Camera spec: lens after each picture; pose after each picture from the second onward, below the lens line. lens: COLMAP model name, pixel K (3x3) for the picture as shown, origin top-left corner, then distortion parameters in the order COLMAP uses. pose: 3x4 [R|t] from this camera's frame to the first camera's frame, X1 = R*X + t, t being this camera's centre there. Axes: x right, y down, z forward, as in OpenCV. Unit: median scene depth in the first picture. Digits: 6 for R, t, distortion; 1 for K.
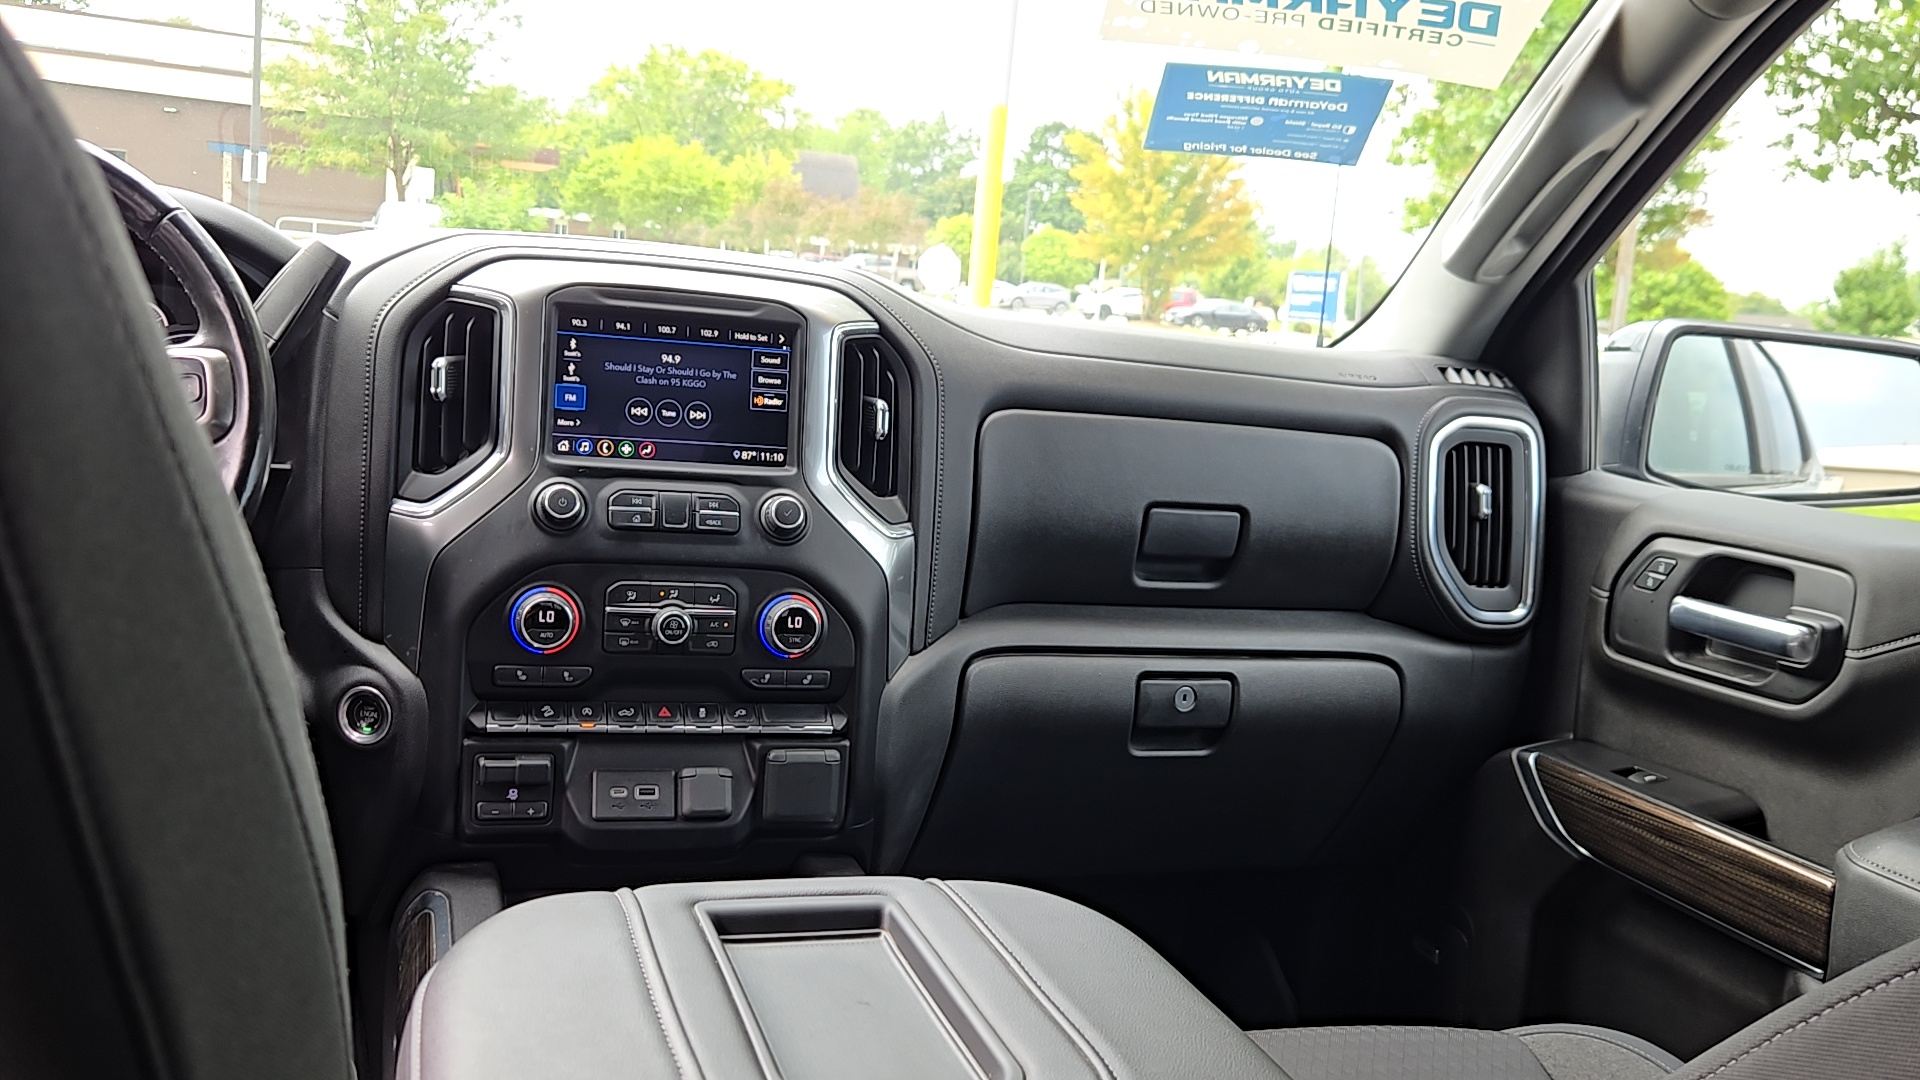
lens RADIAL K [[1598.7, 0, 950.4], [0, 1598.7, 551.8], [0, 0, 1]] dist [0.008159, -0.005925]
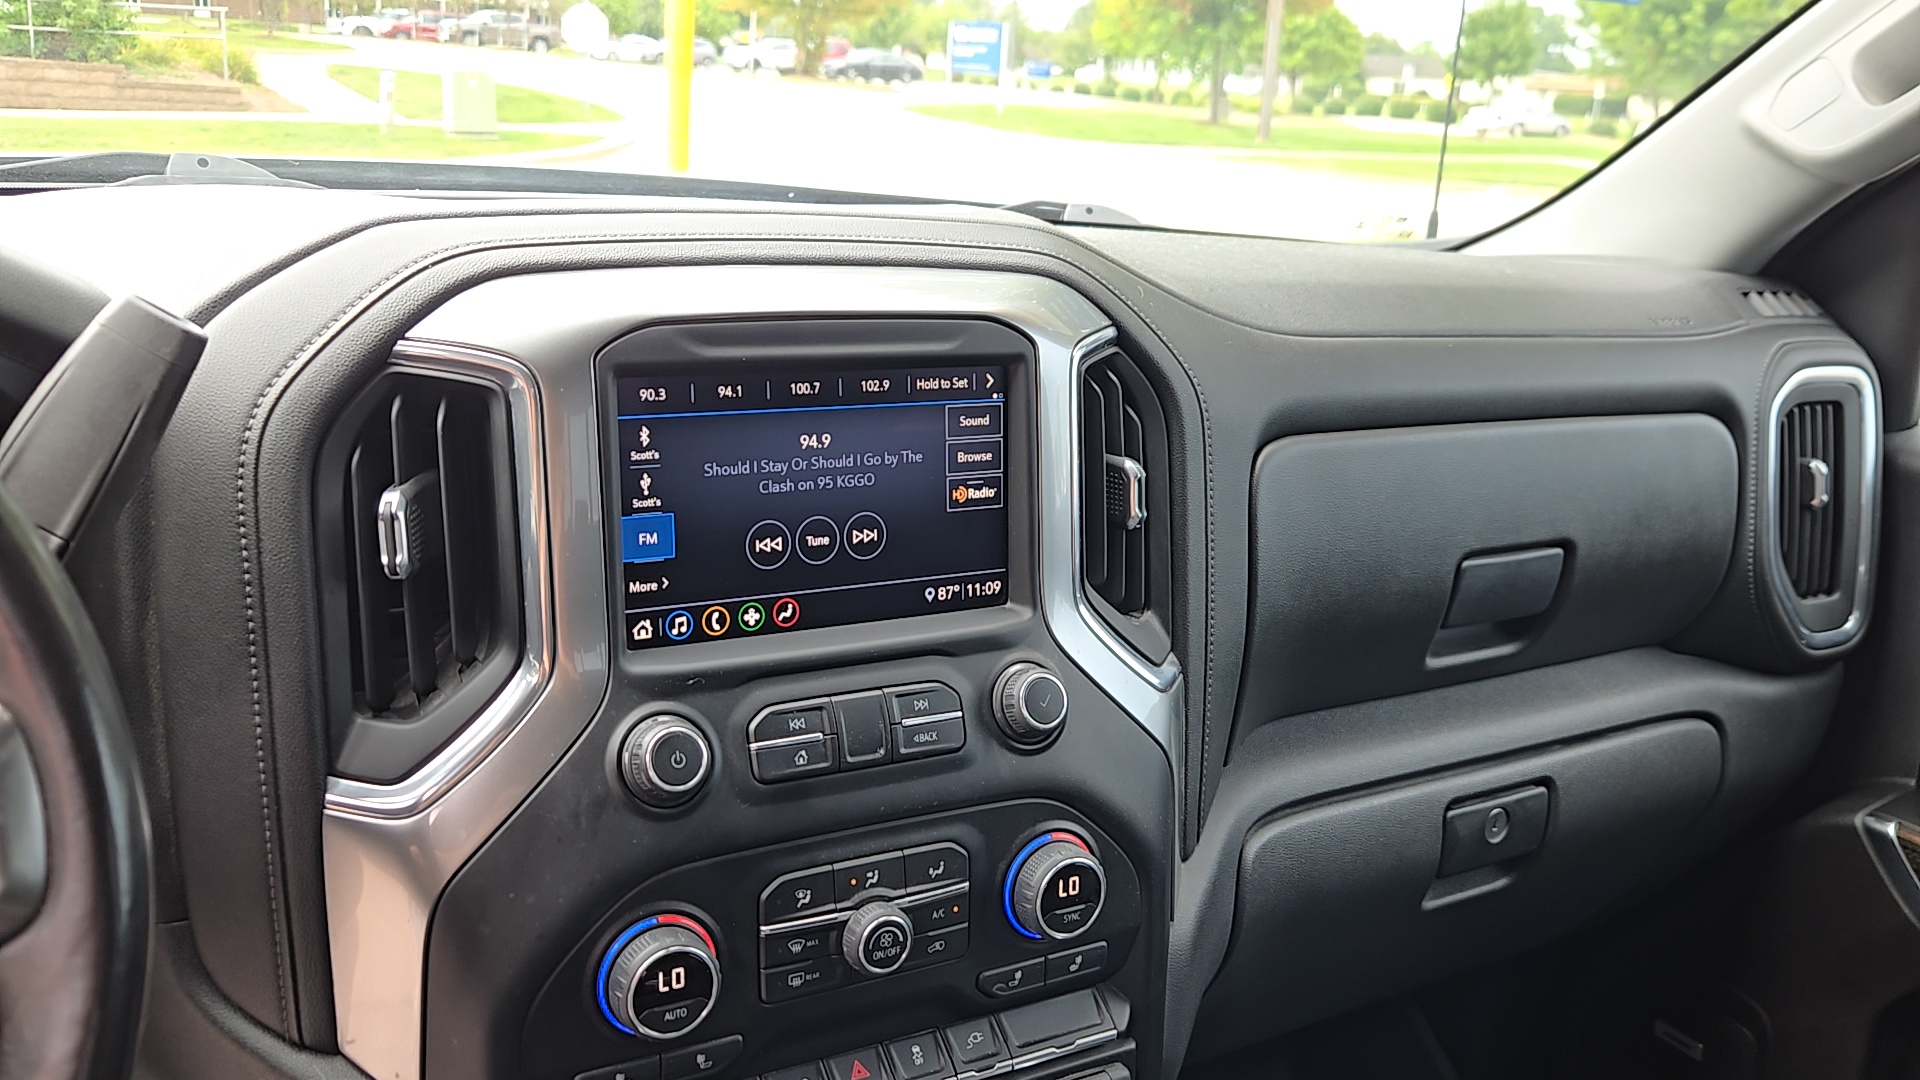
lens RADIAL K [[1598.7, 0, 952.2], [0, 1598.7, 540.5], [0, 0, 1]] dist [0.008159, -0.005925]
pose [[0.976613, -0.084393, 0.197749, -0.238377], [0.056014, 0.987852, 0.144950, -0.162576], [-0.207580, -0.130483, 0.969477, 0.459448]]
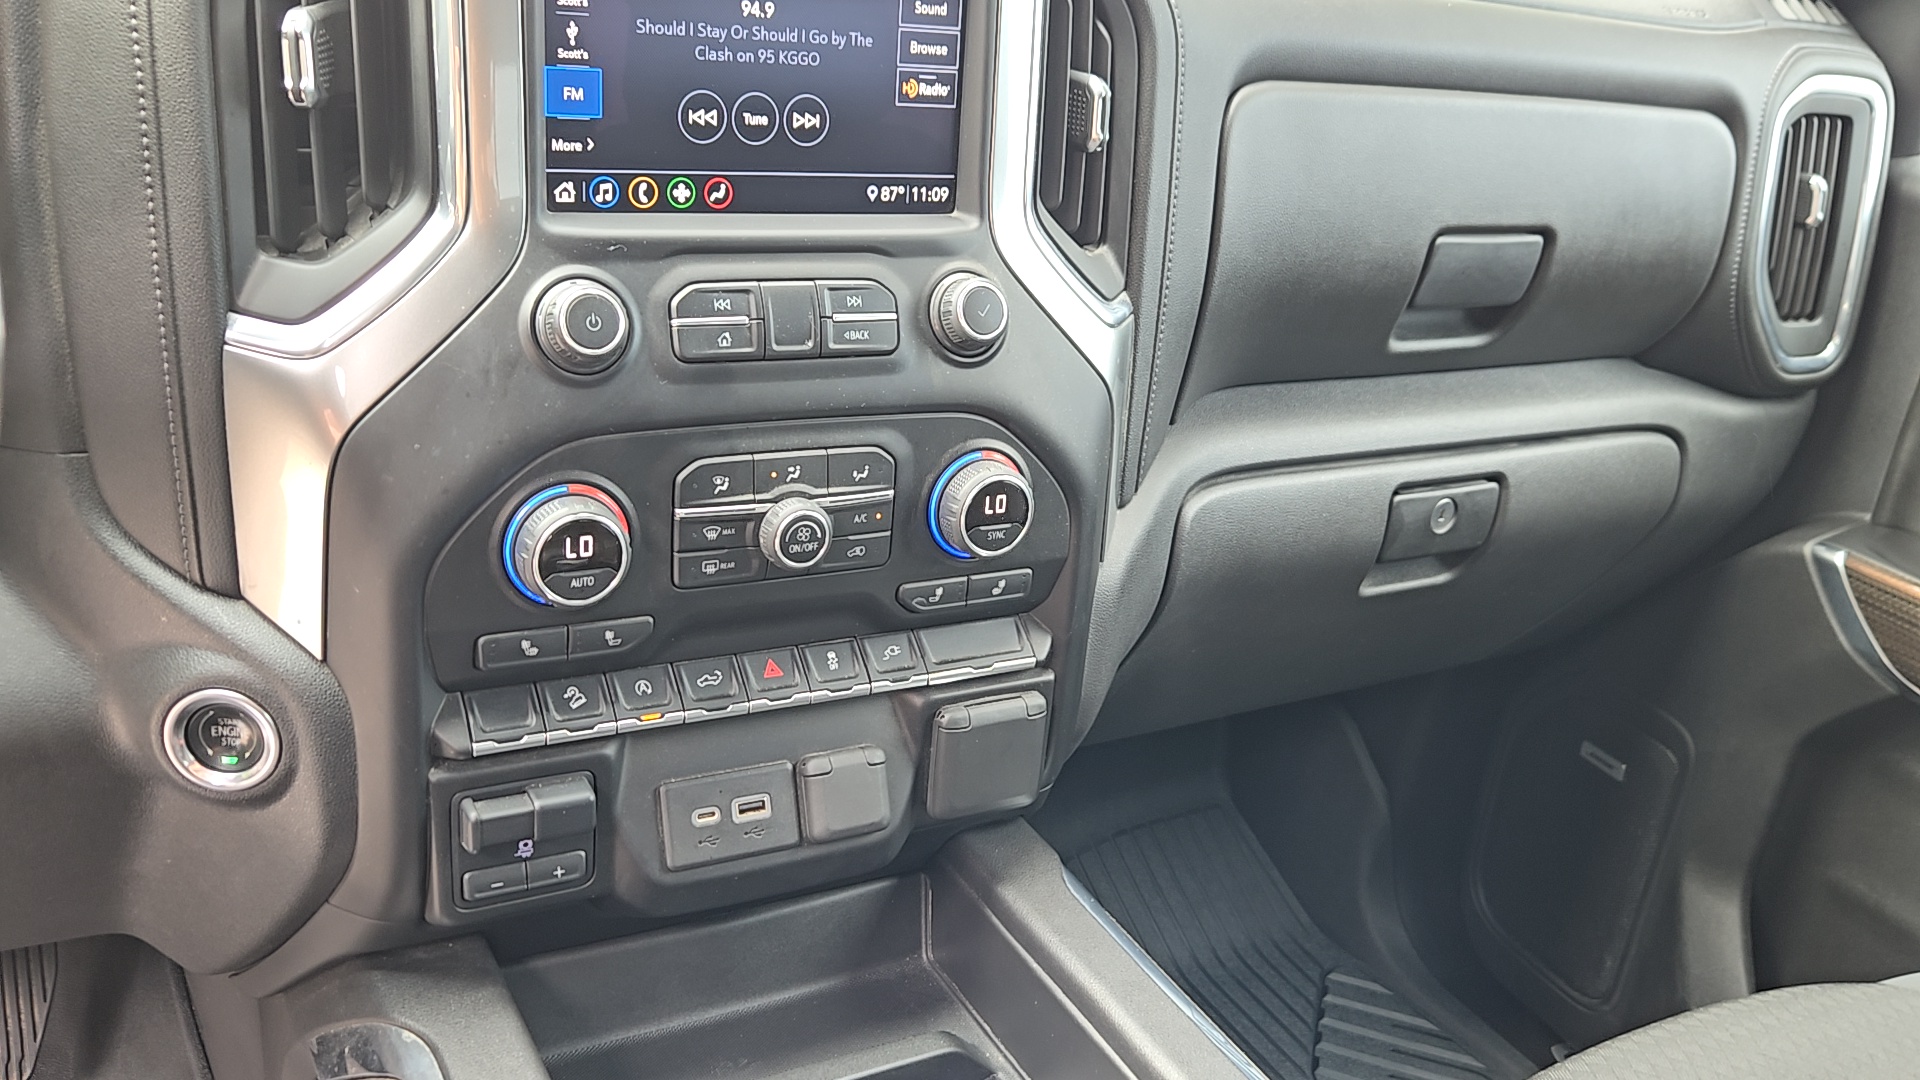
lens RADIAL K [[1598.7, 0, 952.1], [0, 1598.7, 536.1], [0, 0, 1]] dist [0.008159, -0.005925]
pose [[0.980069, -0.046658, 0.193099, -0.219454], [-0.010079, 0.959097, 0.282897, -0.103999], [-0.198400, -0.279205, 0.939512, 0.459439]]
